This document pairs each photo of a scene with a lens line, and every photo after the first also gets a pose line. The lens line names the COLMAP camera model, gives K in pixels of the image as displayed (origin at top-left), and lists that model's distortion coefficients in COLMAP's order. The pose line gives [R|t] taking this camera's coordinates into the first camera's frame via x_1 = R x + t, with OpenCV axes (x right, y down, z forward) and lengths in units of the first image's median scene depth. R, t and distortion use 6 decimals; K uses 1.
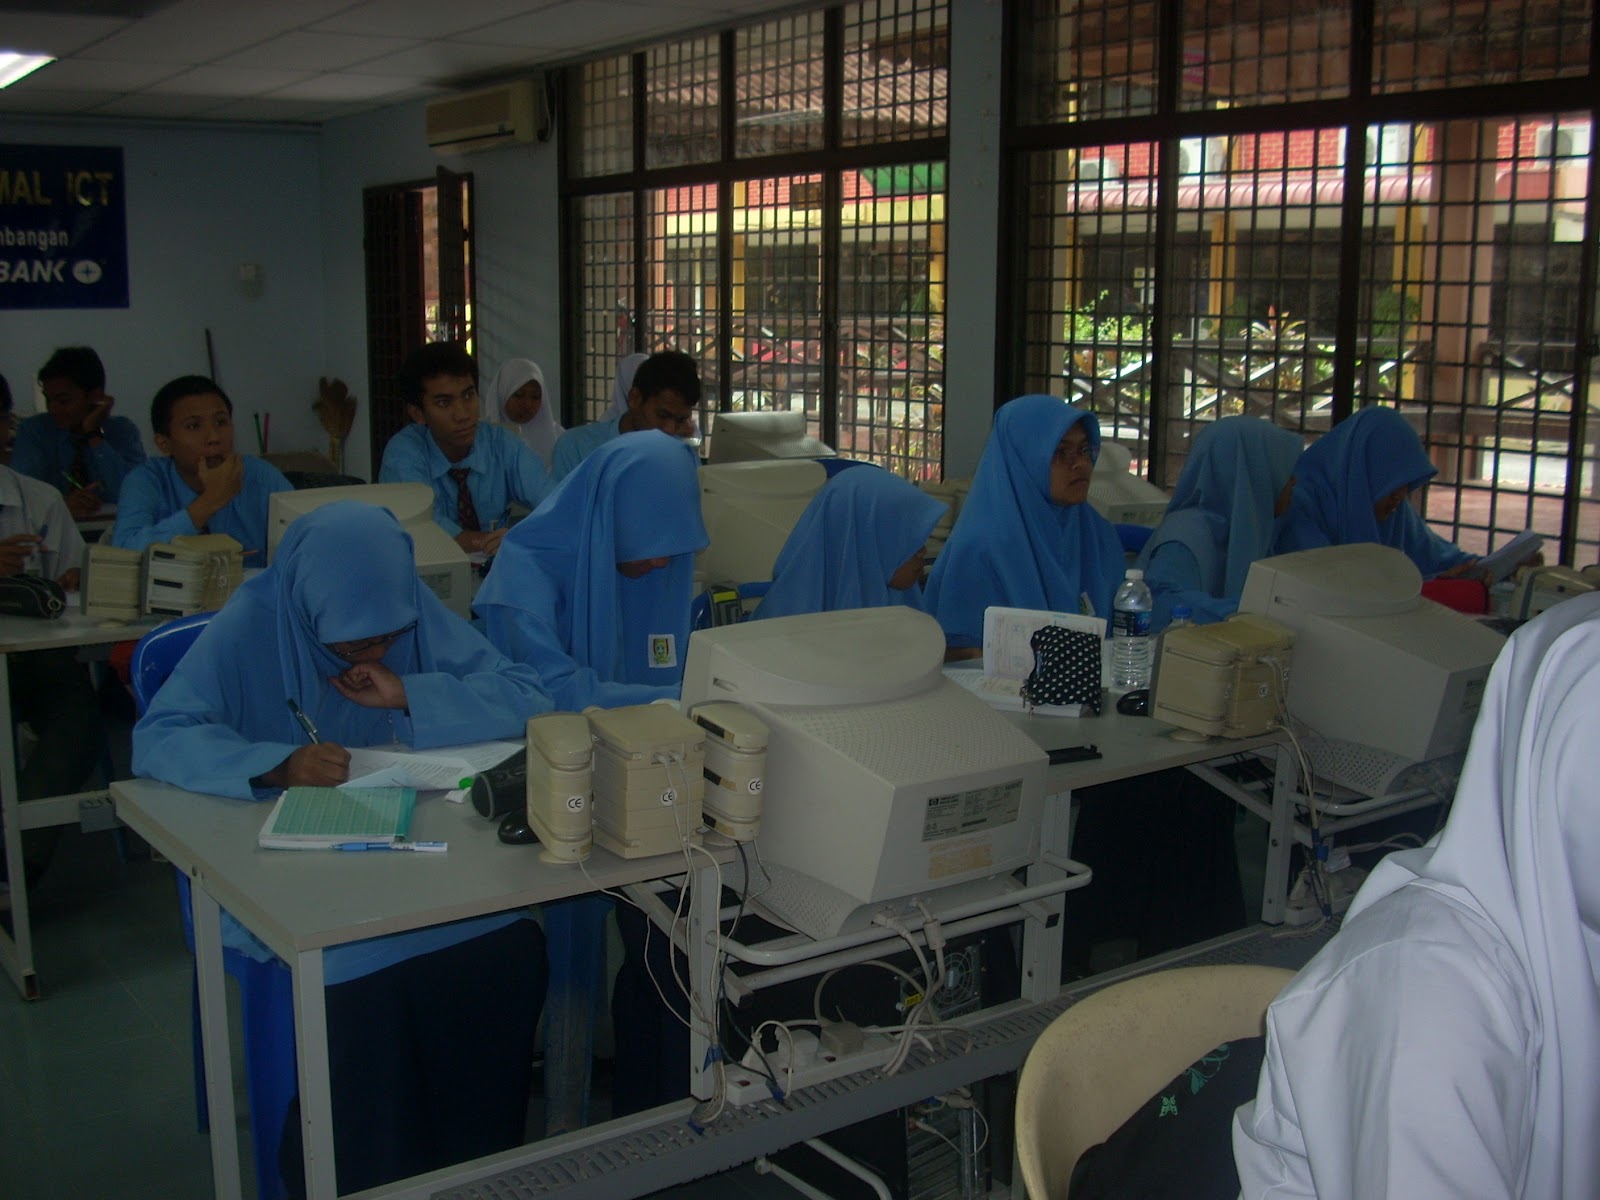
lens RADIAL K [[1754.1, 0, 791.5], [0, 1754.1, 601.3], [0, 0, 1]] dist [-0.130198, 0.000000]
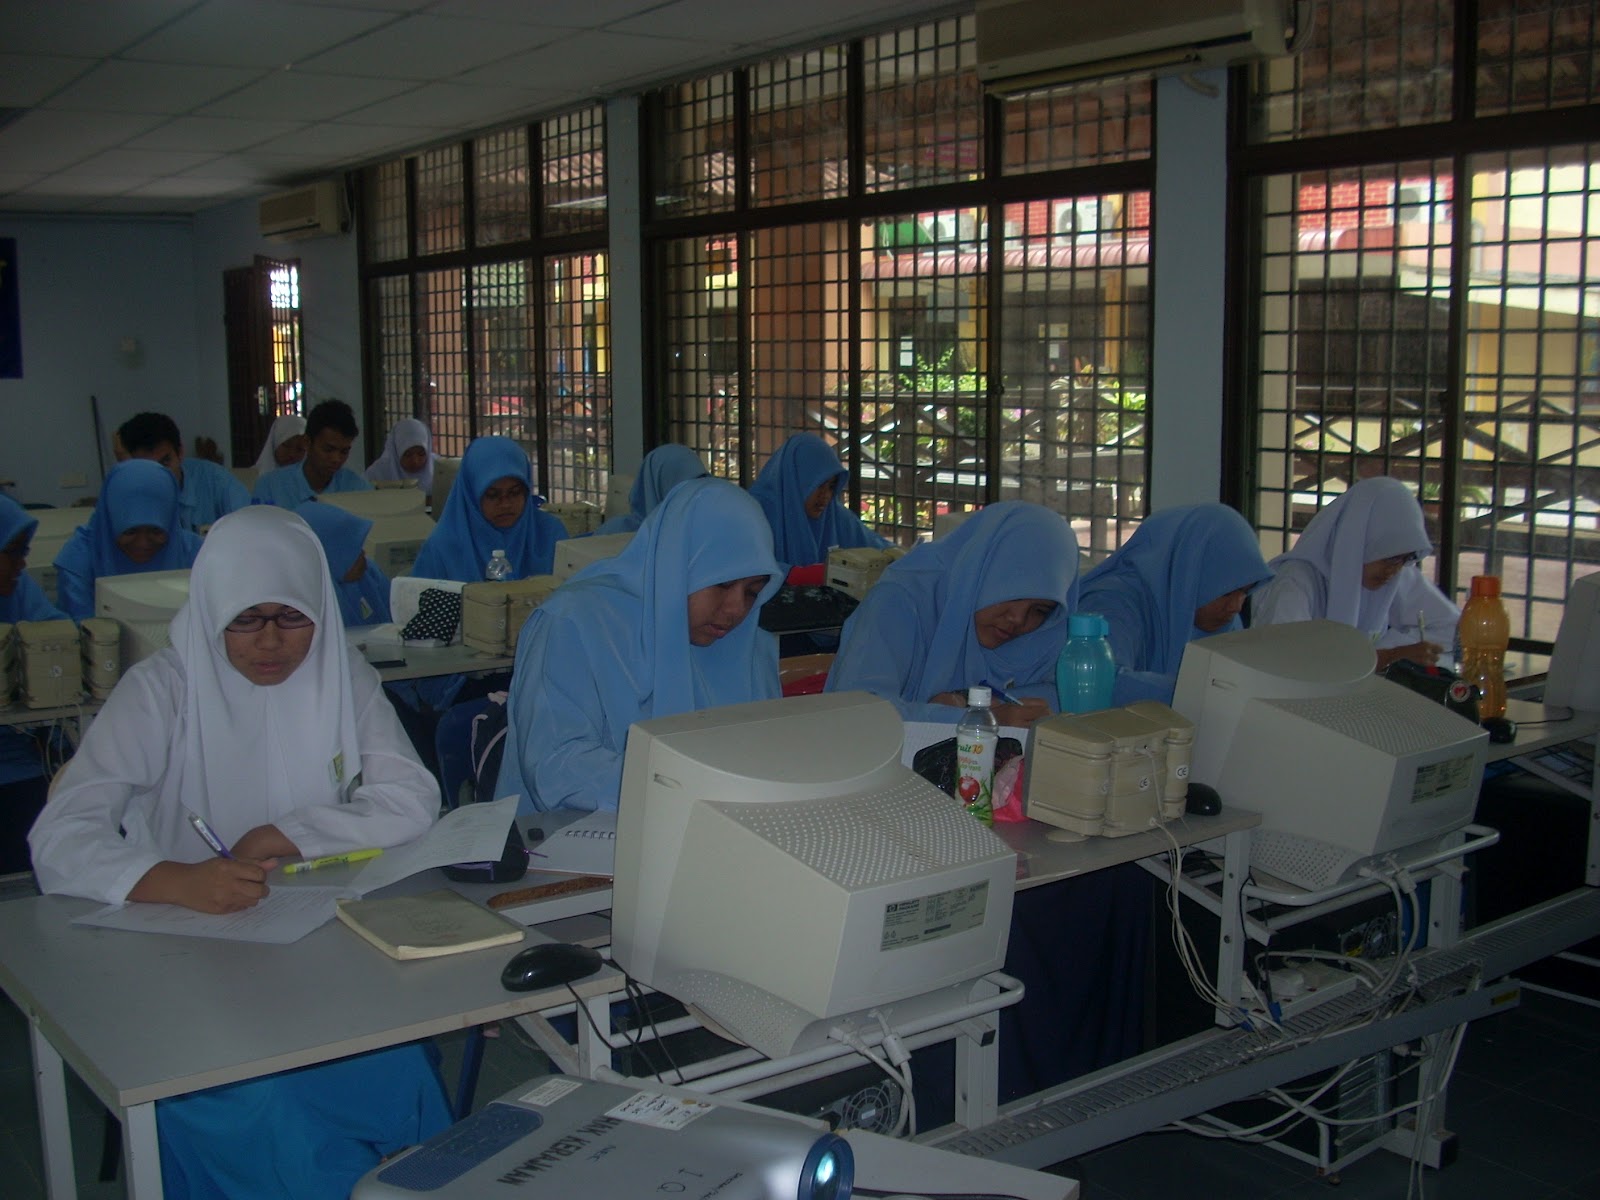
lens RADIAL K [[1754.1, 0, 807.6], [0, 1754.1, 607.5], [0, 0, 1]] dist [-0.130198, 0.000000]
pose [[0.999905, -0.013672, 0.002005, 0.148747], [0.013725, 0.999484, -0.029048, 0.024730], [-0.001607, 0.029073, 0.999576, -0.147703]]
